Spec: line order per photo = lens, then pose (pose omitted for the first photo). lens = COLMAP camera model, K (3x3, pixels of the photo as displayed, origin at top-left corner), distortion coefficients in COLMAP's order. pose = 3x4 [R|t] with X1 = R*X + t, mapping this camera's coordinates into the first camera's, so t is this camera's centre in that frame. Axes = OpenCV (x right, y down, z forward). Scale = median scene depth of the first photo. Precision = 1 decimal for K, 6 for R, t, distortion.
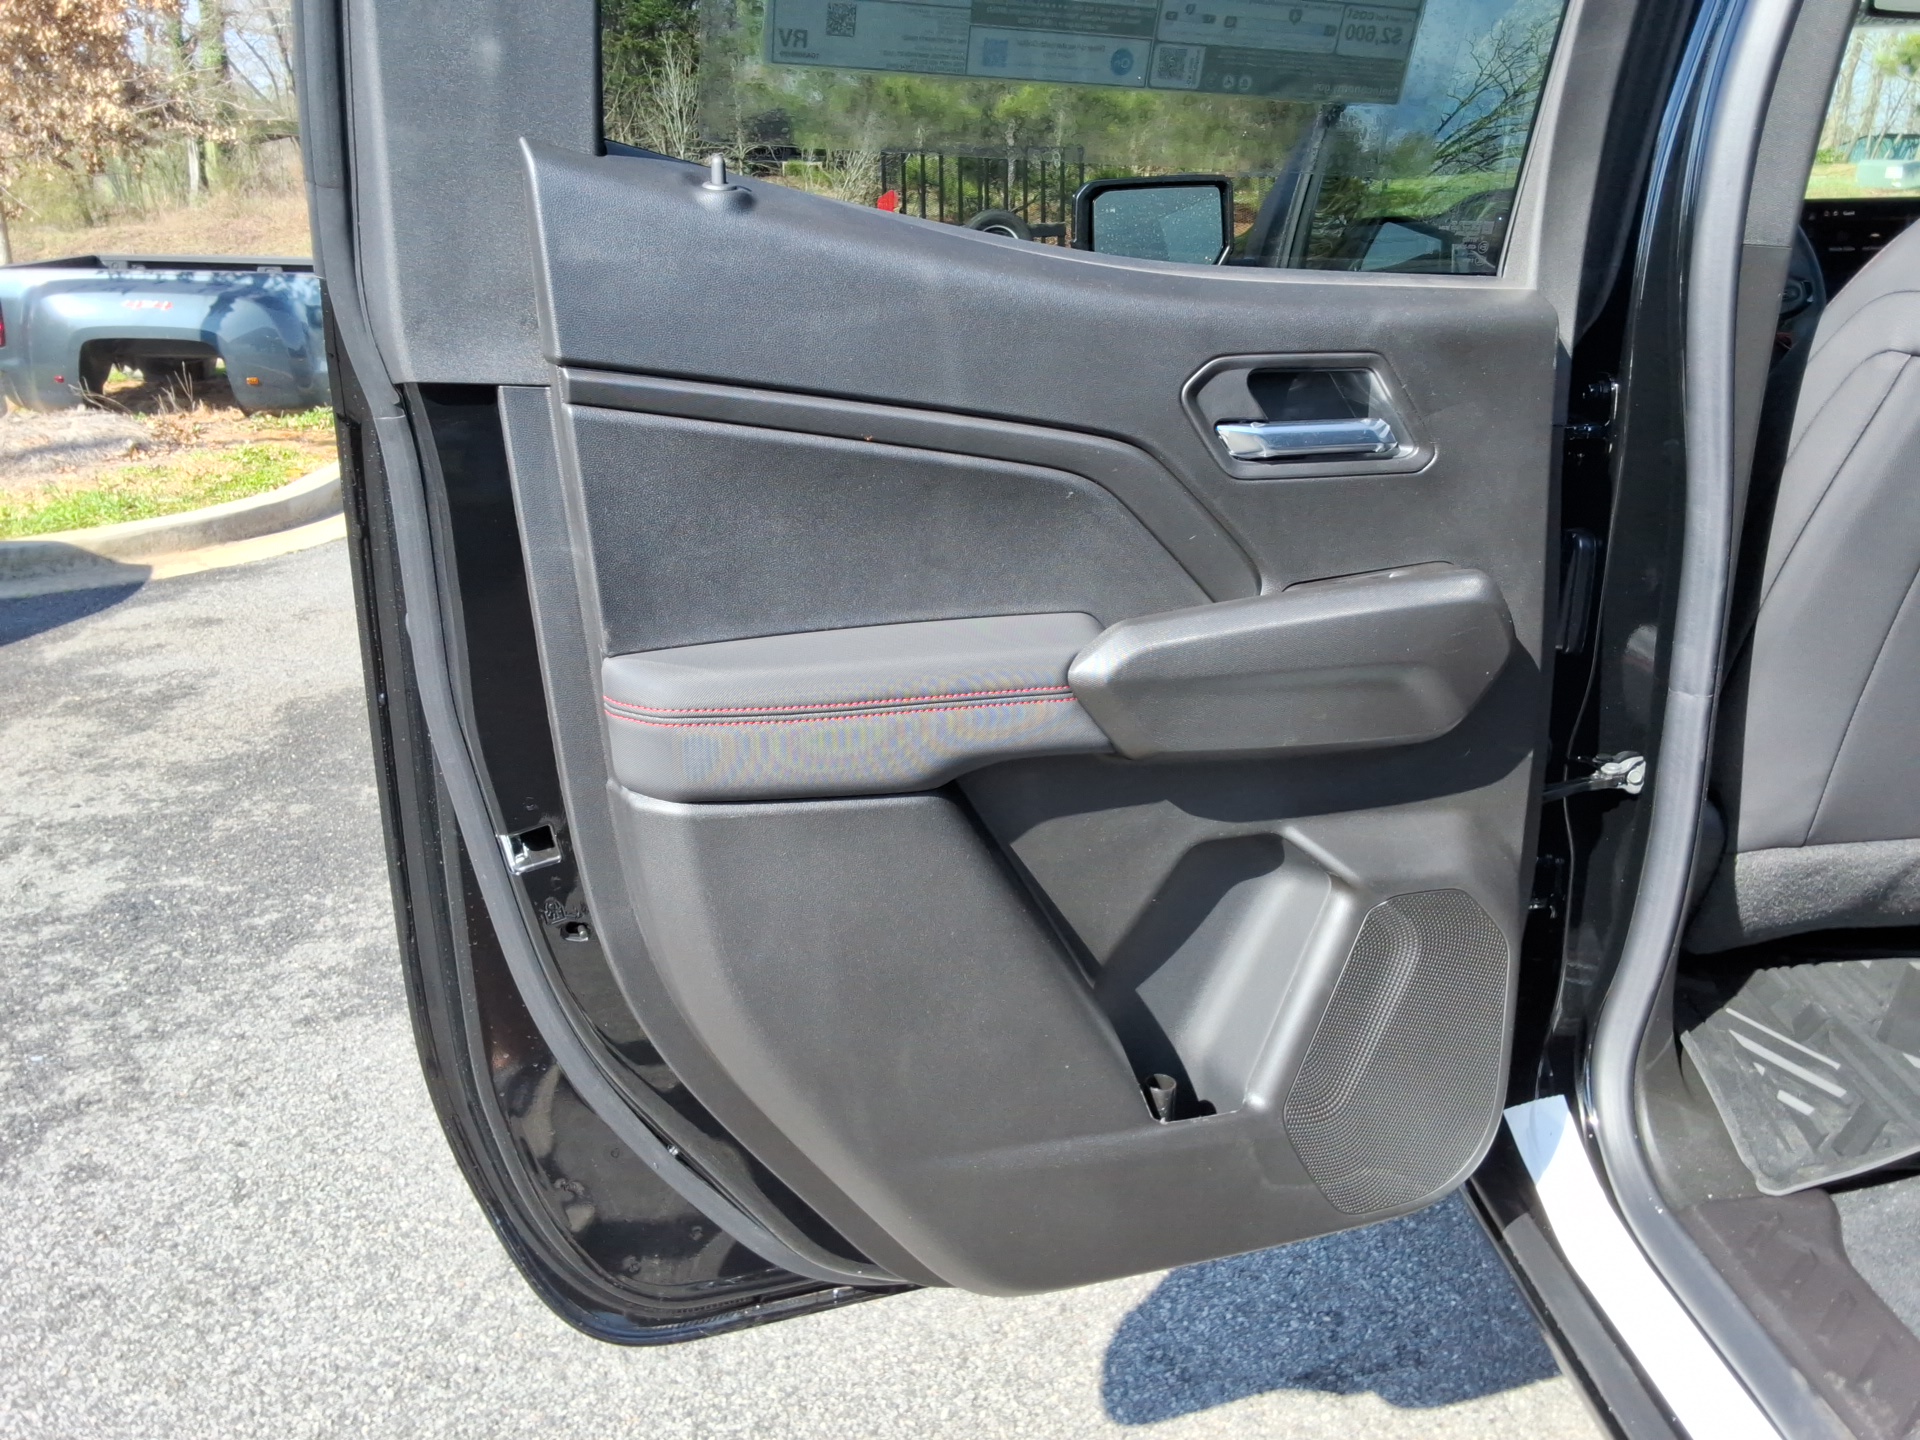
lens RADIAL K [[1536.4, 0, 985.0], [0, 1536.4, 695.1], [0, 0, 1]] dist [0.122388, -0.190381]
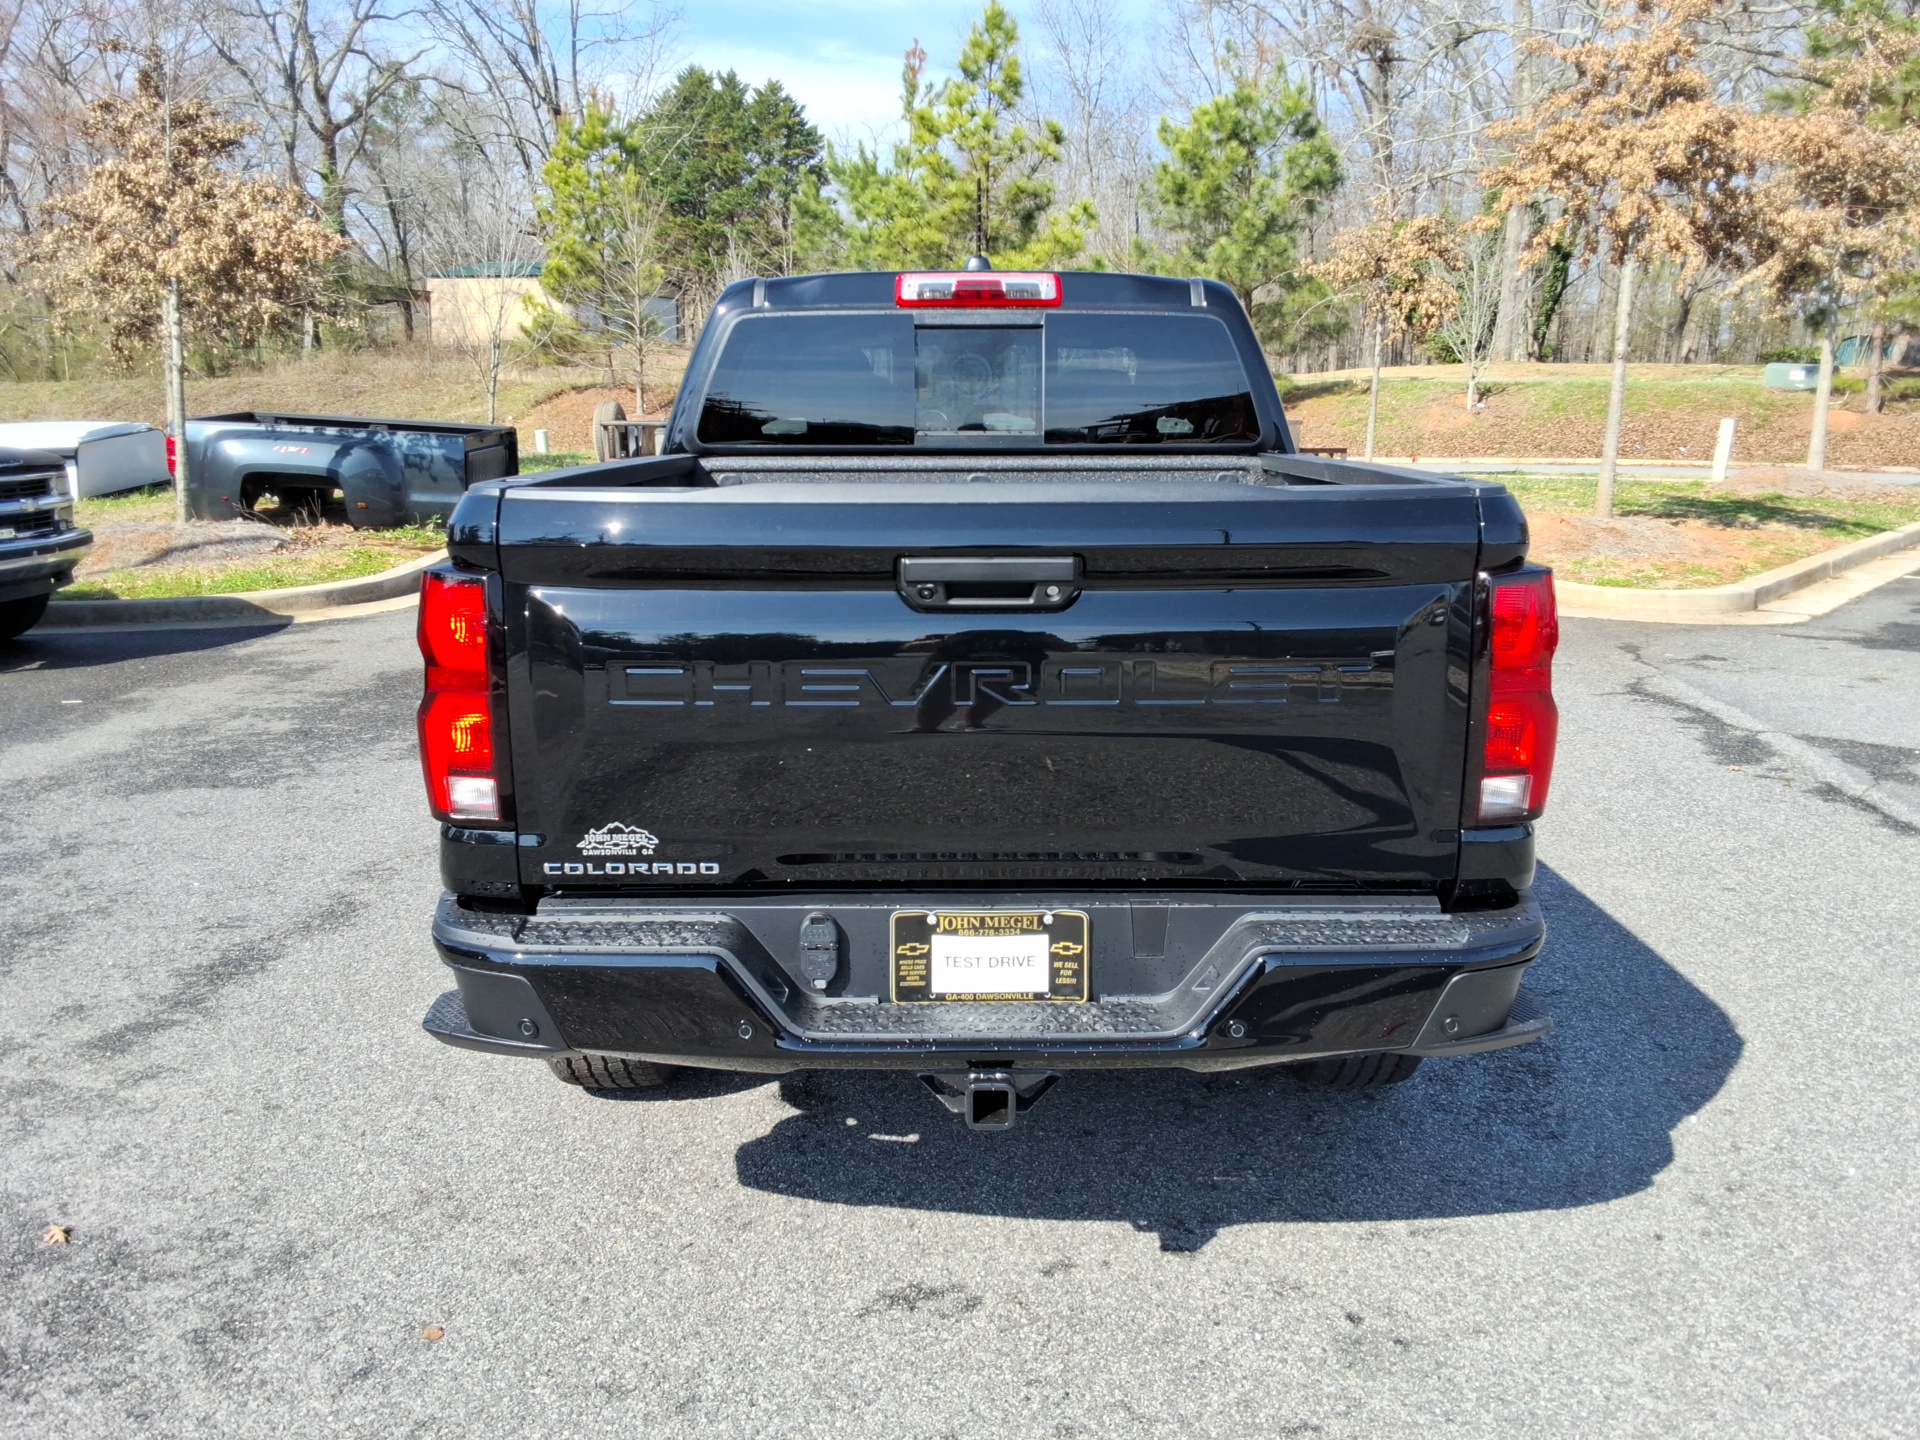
lens RADIAL K [[1526.8, 0, 973.2], [0, 1526.8, 709.1], [0, 0, 1]] dist [0.142737, -0.238240]
pose [[0.998339, 0.037076, -0.044104, 0.147501], [-0.040976, 0.994999, -0.091093, 0.086061], [0.040506, 0.092749, 0.994865, -0.346899]]
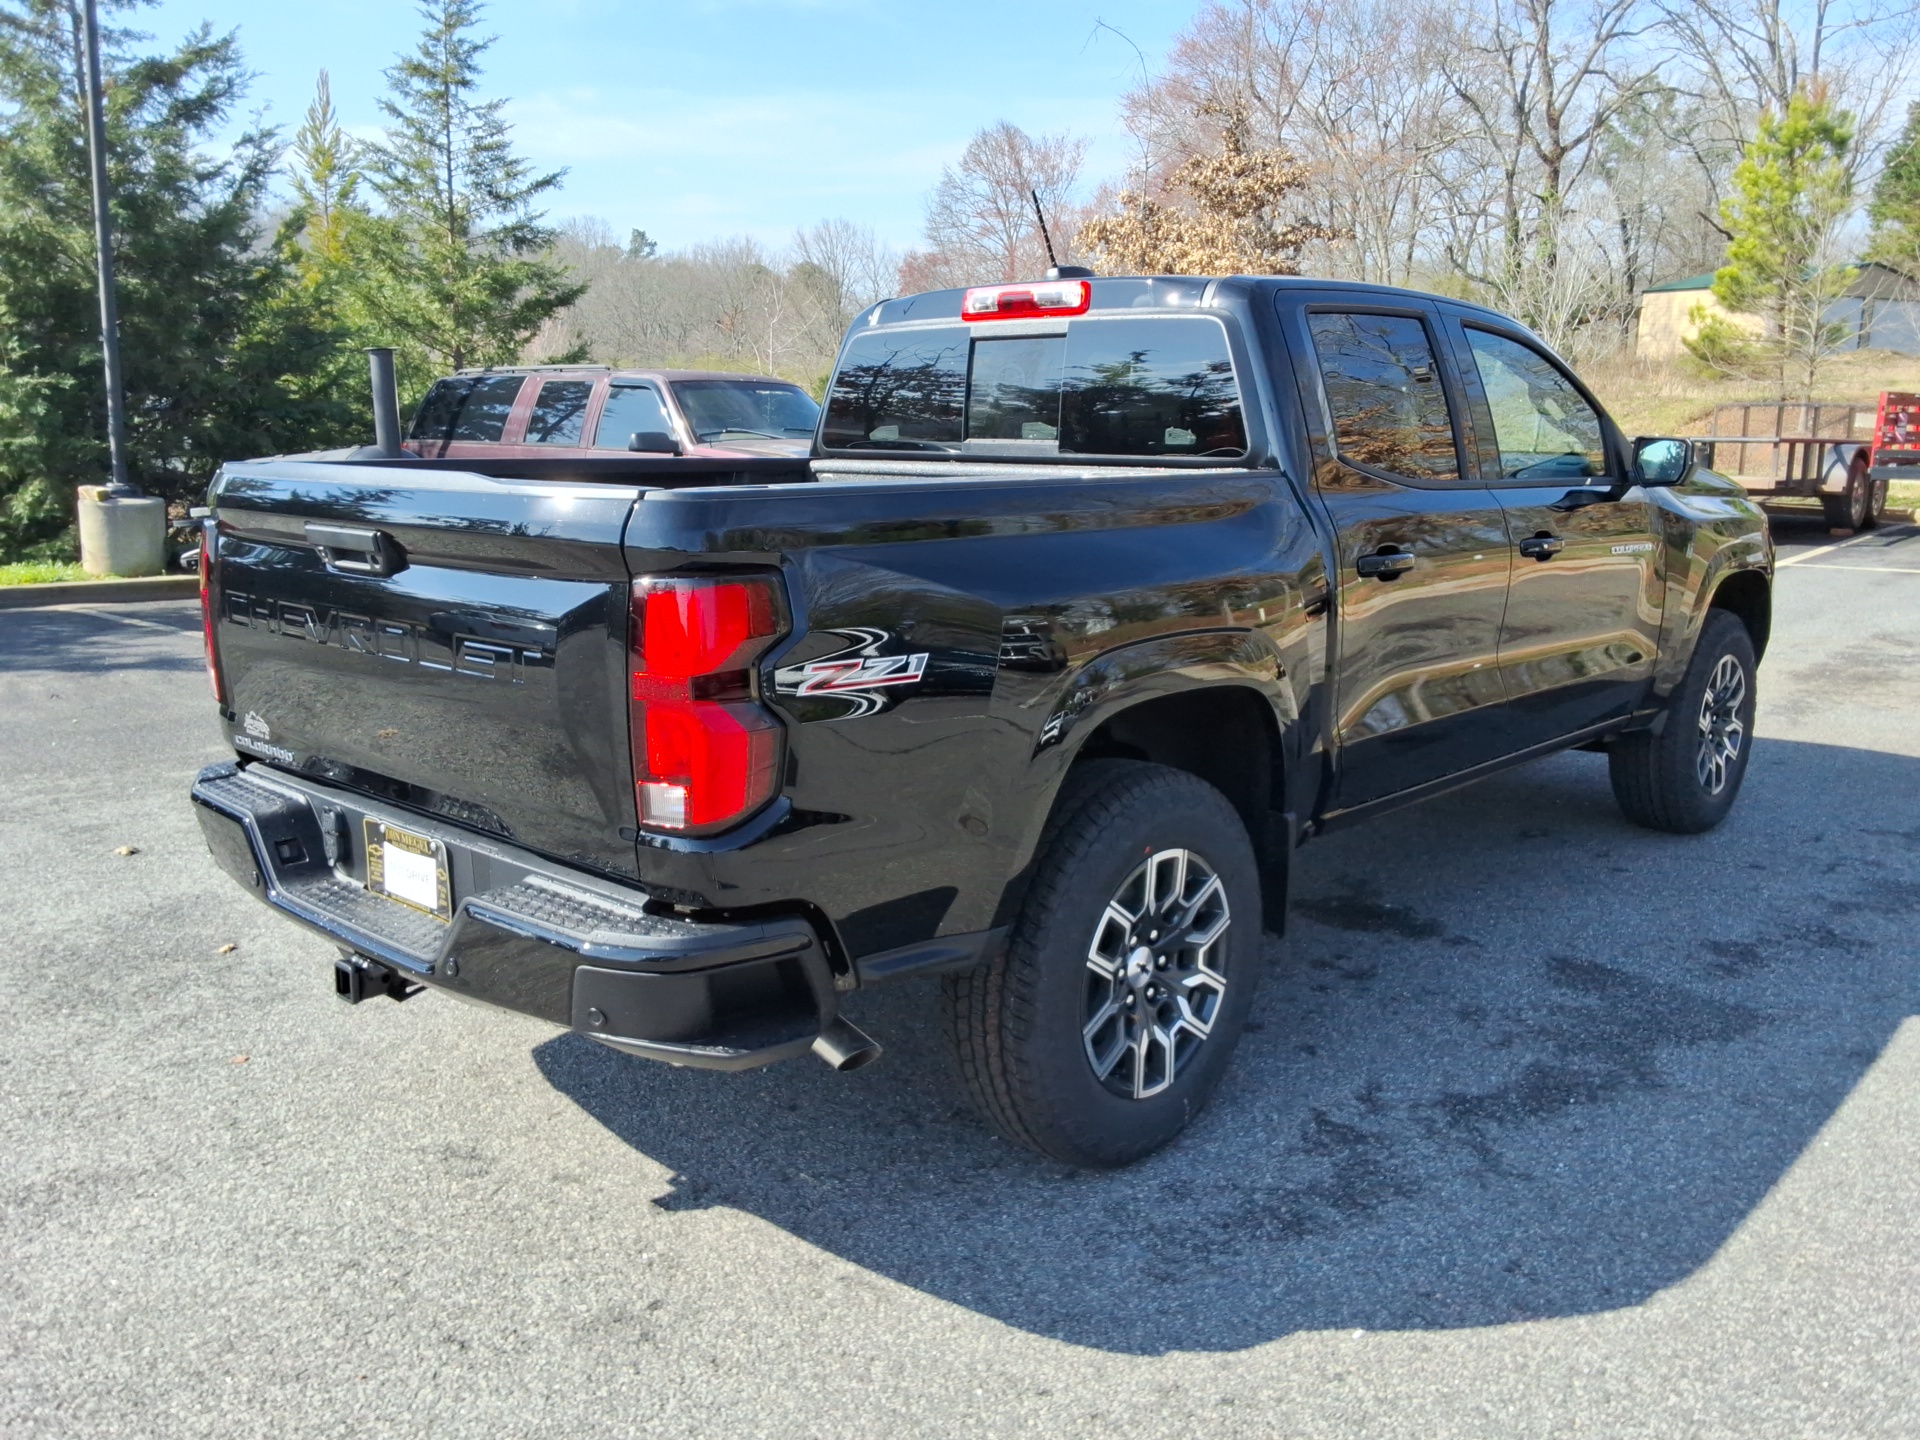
lens RADIAL K [[1536.4, 0, 985.0], [0, 1536.4, 695.1], [0, 0, 1]] dist [0.122388, -0.190381]
pose [[0.702096, 0.157844, -0.694368, 0.405797], [-0.227764, 0.973675, -0.008962, 0.050467], [0.674674, 0.164444, 0.719564, -0.247961]]
